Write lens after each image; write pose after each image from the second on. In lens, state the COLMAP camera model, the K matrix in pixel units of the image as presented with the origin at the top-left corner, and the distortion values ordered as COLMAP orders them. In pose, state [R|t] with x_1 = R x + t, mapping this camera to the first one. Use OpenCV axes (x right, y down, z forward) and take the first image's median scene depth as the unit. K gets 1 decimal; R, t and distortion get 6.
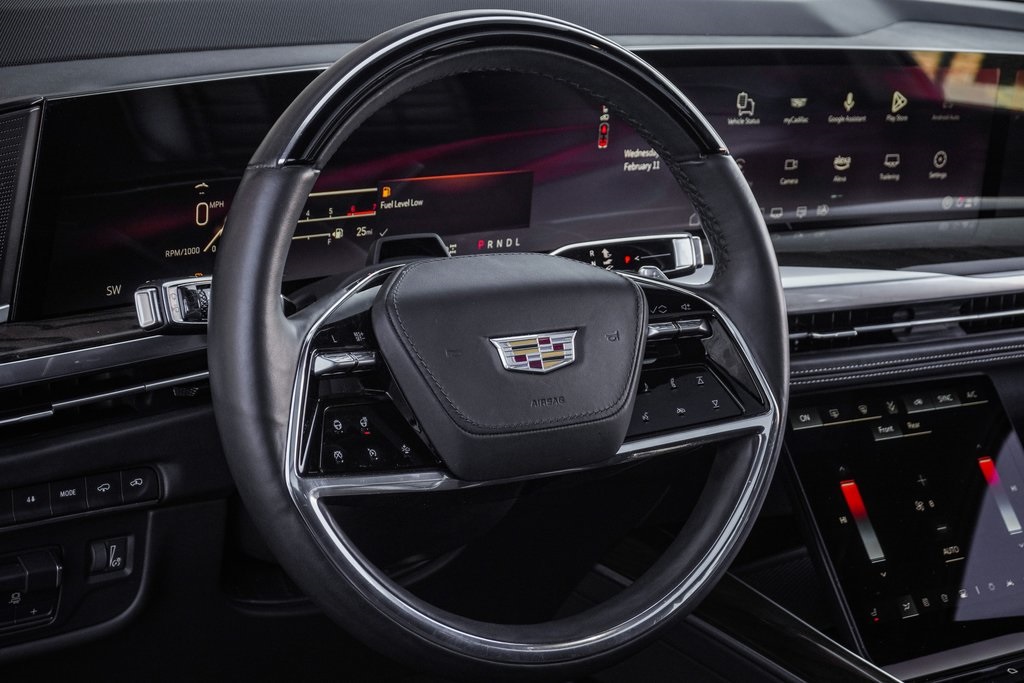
lens RADIAL K [[1675.8, 0, 512.0], [0, 1675.8, 341.5], [0, 0, 1]] dist [0.007985, 0.069824]
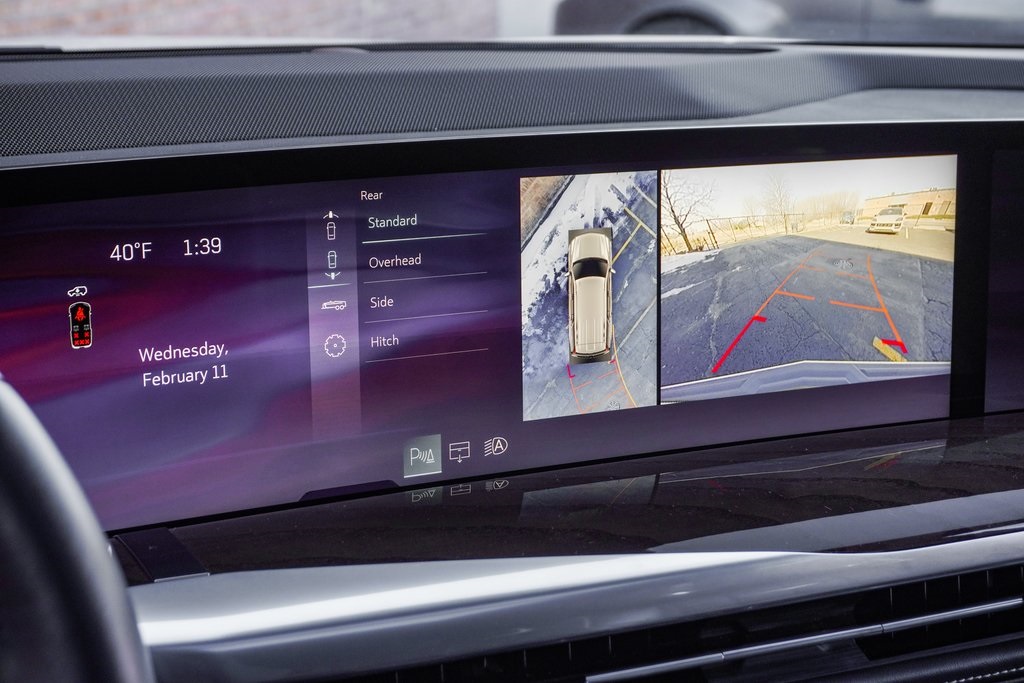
lens RADIAL K [[1730.3, 0, 512.0], [0, 1730.3, 341.5], [0, 0, 1]] dist [-0.000069, 0.015939]
pose [[0.985187, -0.055887, -0.162119, 0.308943], [0.042020, 0.995256, -0.087743, -0.072560], [0.166253, 0.079631, 0.982862, 0.549685]]
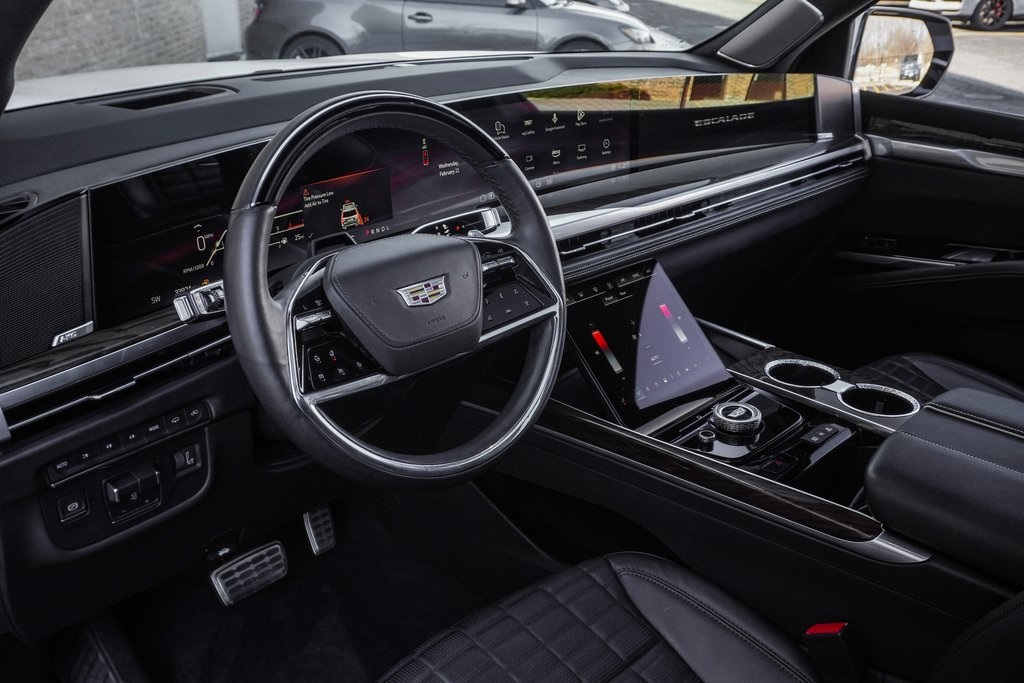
lens RADIAL K [[892.0, 0, 512.0], [0, 892.0, 341.5], [0, 0, 1]] dist [-0.022837, -0.002001]
pose [[0.970422, -0.181300, 0.159407, -0.043493], [0.166588, 0.980802, 0.101368, -0.018491], [-0.174725, -0.071815, 0.981995, 0.086649]]
